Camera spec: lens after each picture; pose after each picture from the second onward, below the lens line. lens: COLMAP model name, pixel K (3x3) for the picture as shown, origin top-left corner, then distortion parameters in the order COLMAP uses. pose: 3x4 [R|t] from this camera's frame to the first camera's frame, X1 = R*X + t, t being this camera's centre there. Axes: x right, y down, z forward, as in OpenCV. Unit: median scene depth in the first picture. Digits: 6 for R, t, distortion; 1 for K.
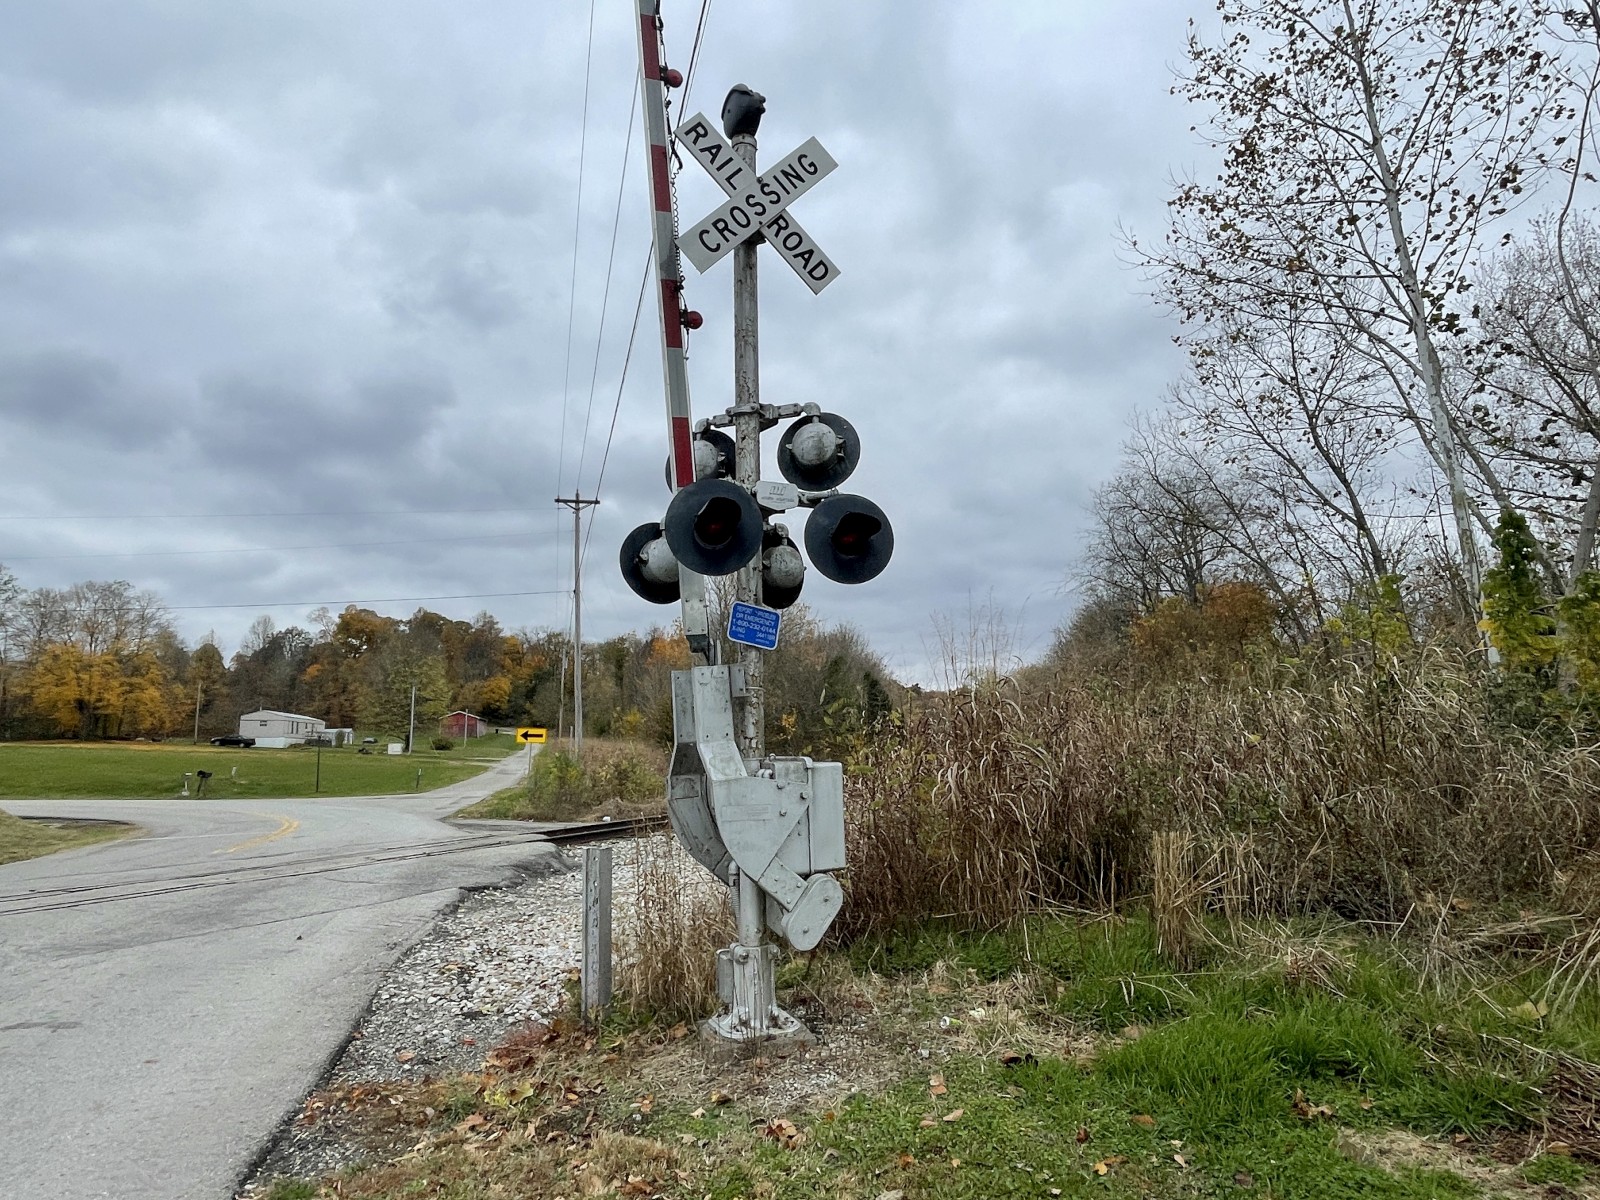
lens RADIAL K [[949.4, 0, 802.7], [0, 949.4, 600.8], [0, 0, 1]] dist [0.001156, -0.000869]
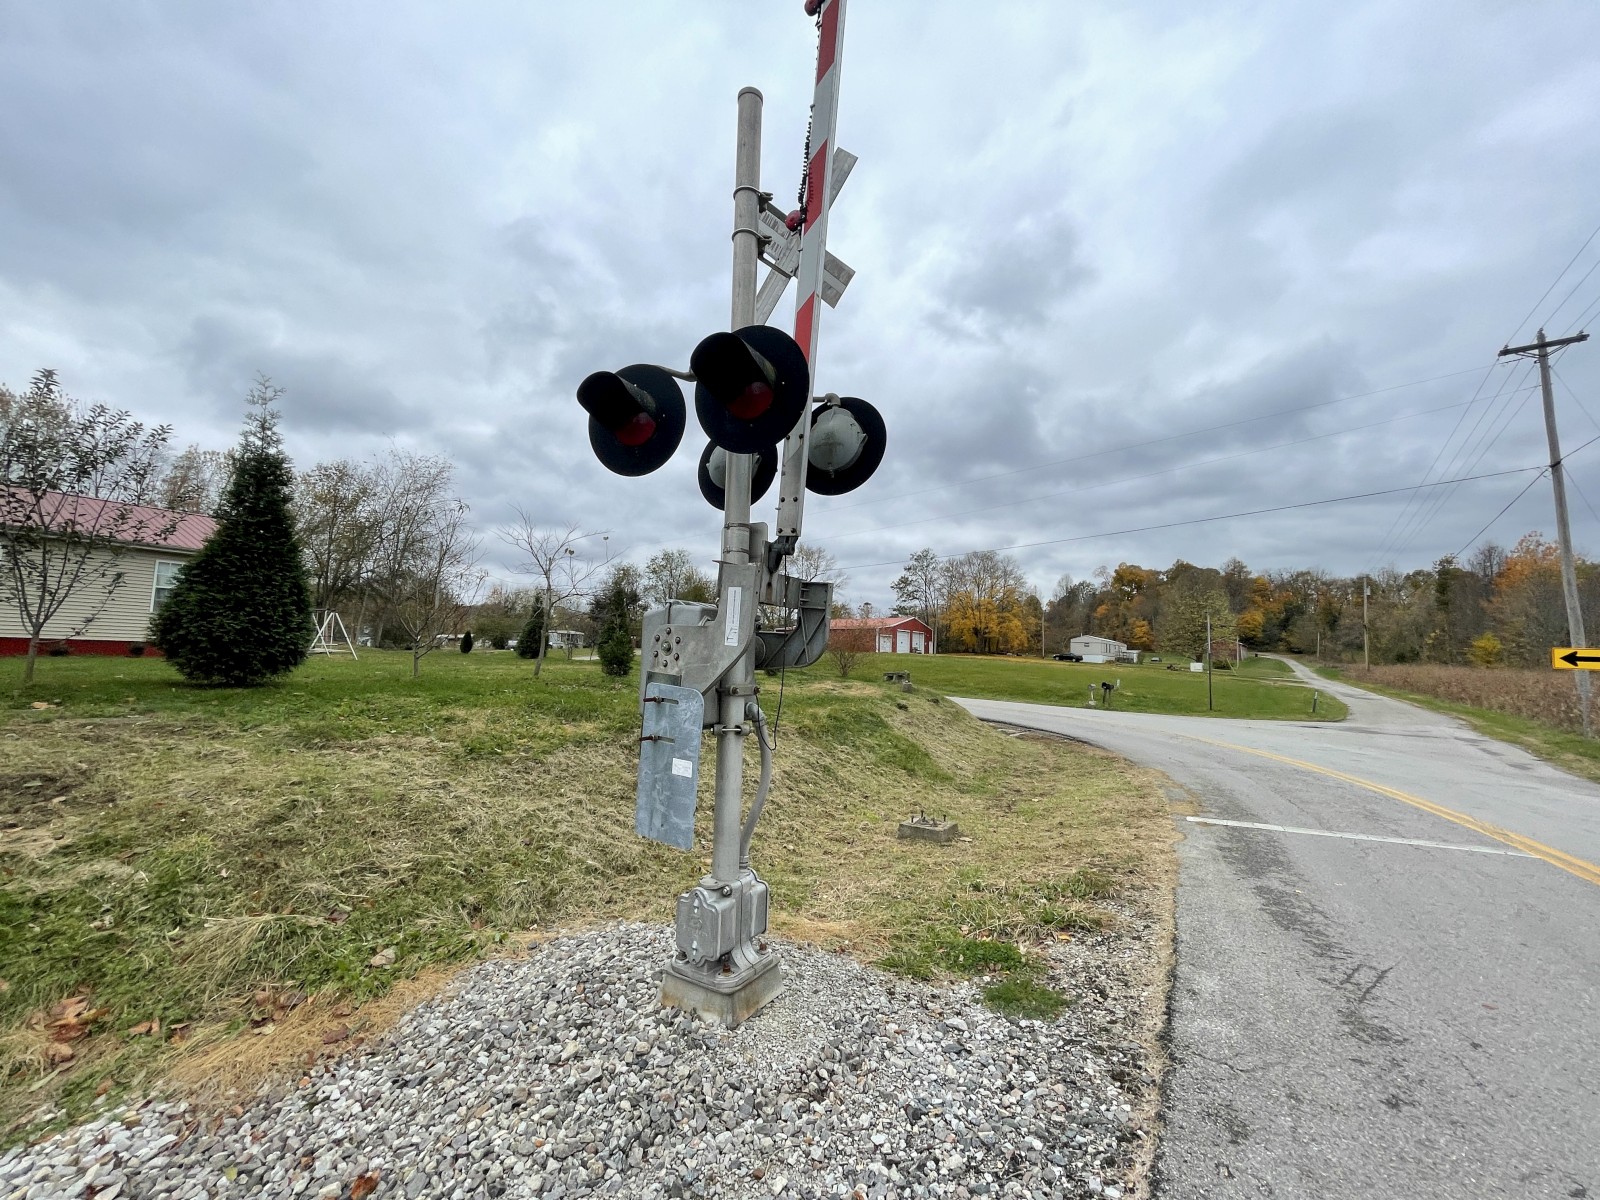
lens RADIAL K [[647.8, 0, 802.7], [0, 647.8, 600.6], [0, 0, 1]] dist [0.000125, -0.000529]
pose [[0.627637, -0.039907, -0.777483, -0.082017], [0.083223, 0.996402, 0.016040, 0.014147], [0.774045, -0.074772, 0.628699, 0.085659]]
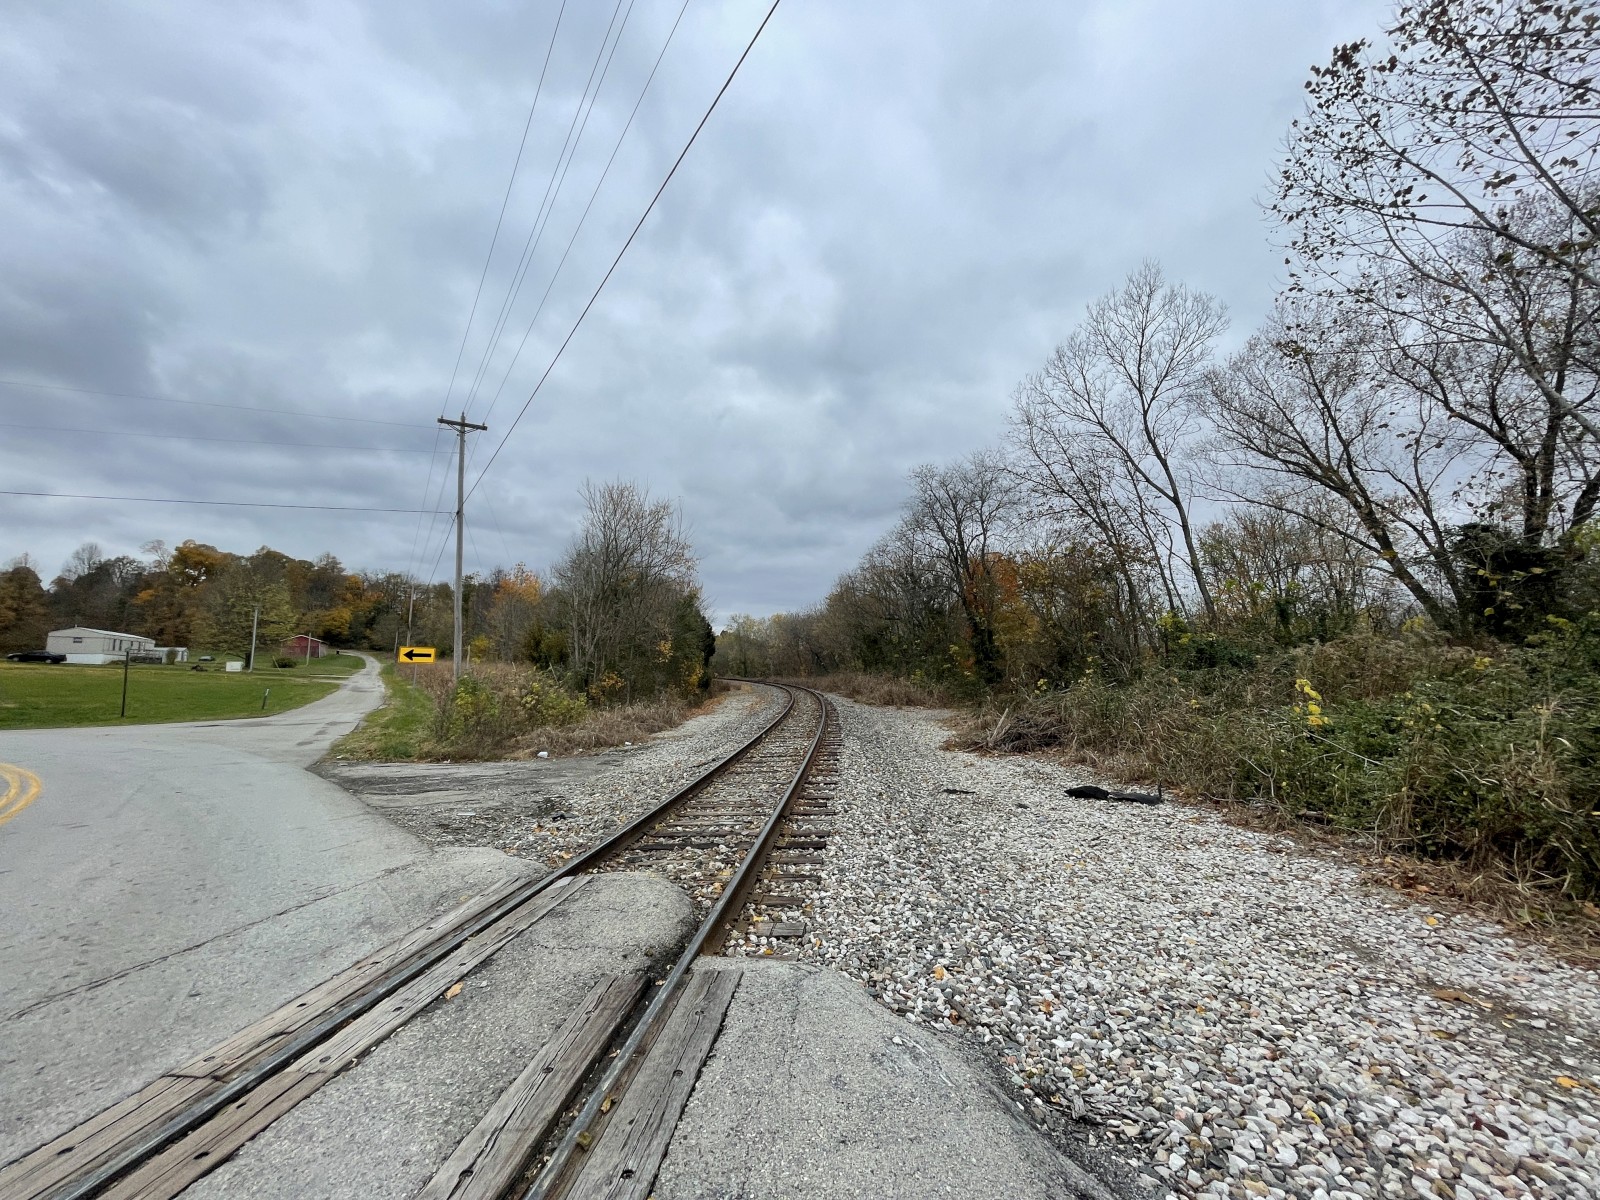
lens RADIAL K [[647.8, 0, 804.3], [0, 647.8, 600.6], [0, 0, 1]] dist [0.000125, -0.000529]
pose [[0.949568, 0.042613, 0.310652, -0.037877], [-0.057315, 0.997619, 0.038350, 0.013103], [-0.308279, -0.054221, 0.949750, 0.087083]]
